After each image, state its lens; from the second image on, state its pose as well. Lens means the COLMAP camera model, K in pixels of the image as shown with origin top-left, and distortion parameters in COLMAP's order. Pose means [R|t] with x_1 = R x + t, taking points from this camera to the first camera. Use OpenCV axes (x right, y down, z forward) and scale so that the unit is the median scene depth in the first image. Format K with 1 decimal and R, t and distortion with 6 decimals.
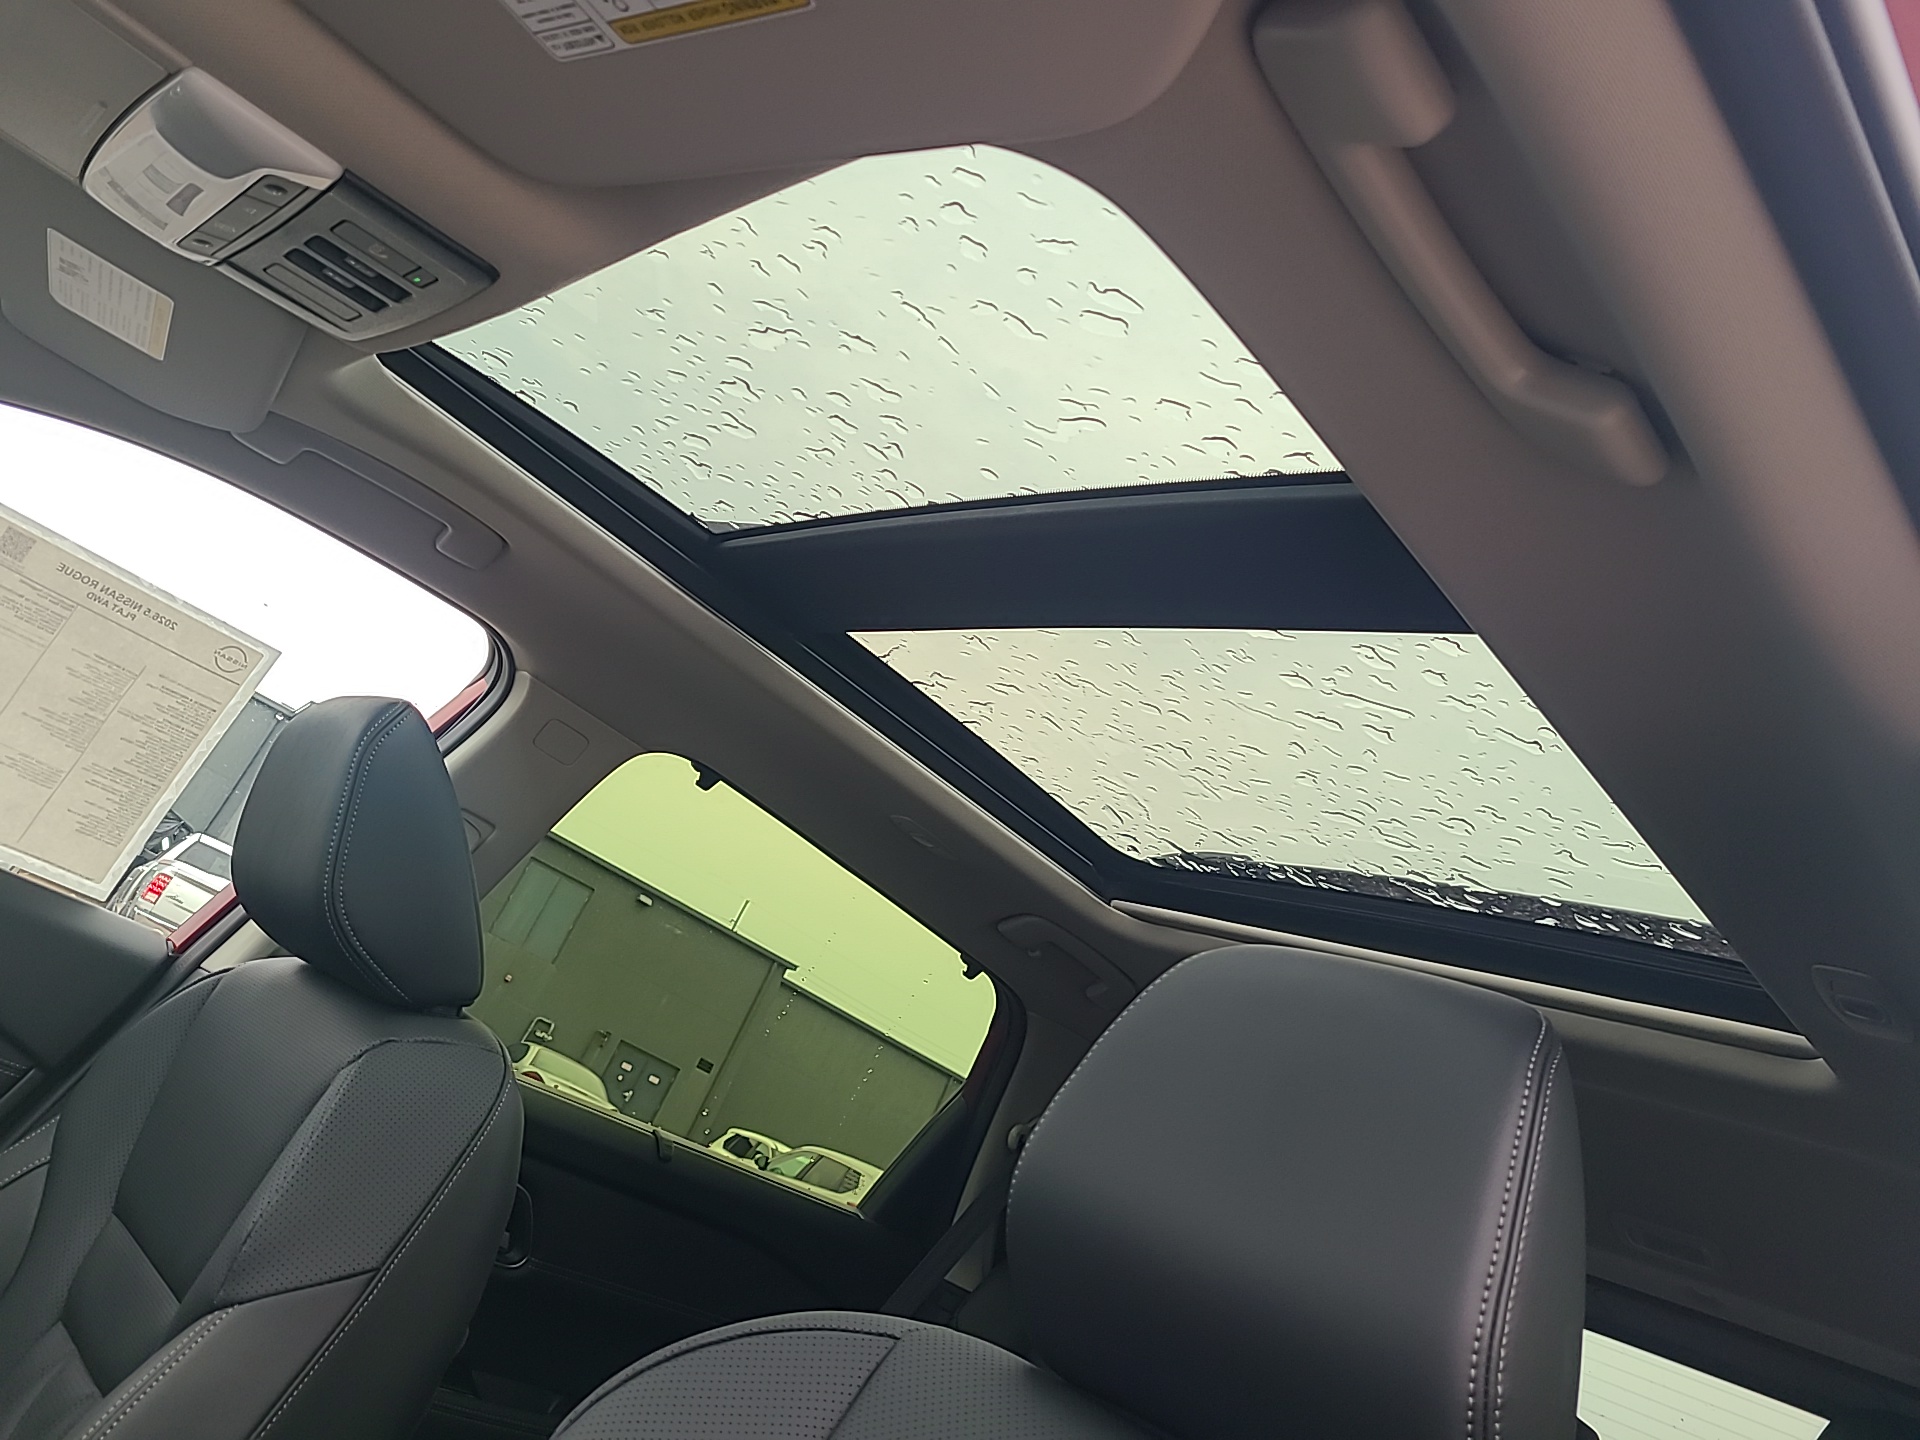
lens RADIAL K [[1447.7, 0, 960.0], [0, 1447.7, 720.0], [0, 0, 1]] dist [0.012473, 0.001891]
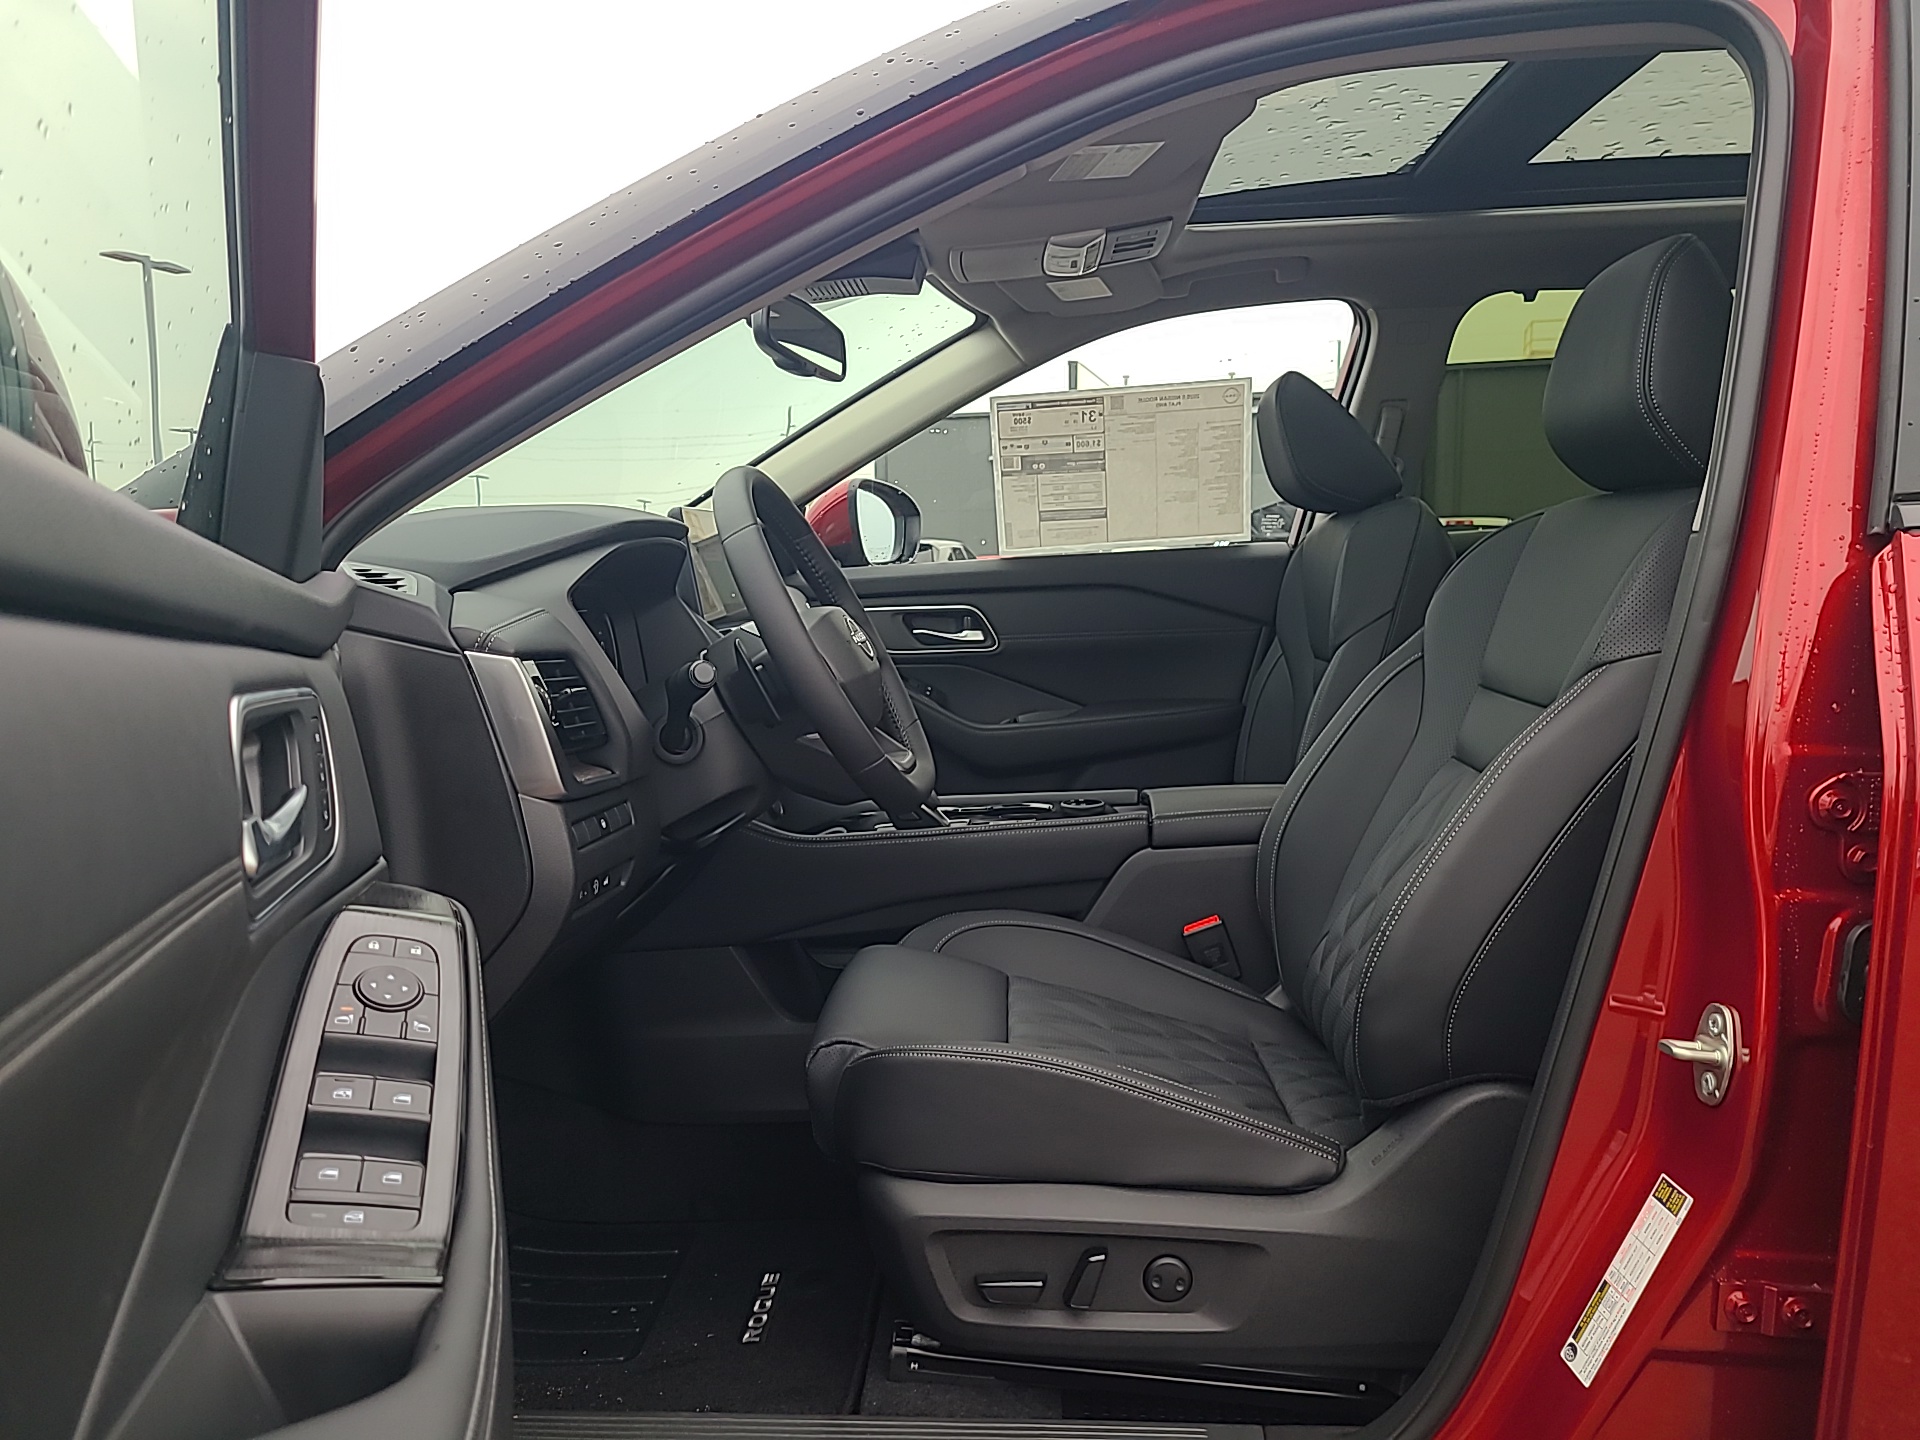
lens RADIAL K [[1447.7, 0, 960.0], [0, 1447.7, 720.0], [0, 0, 1]] dist [0.012473, 0.001891]
pose [[0.593833, -0.350049, -0.724450, 0.472935], [0.527745, 0.849110, 0.022310, 0.084466], [0.607328, -0.395573, 0.688966, -0.620289]]
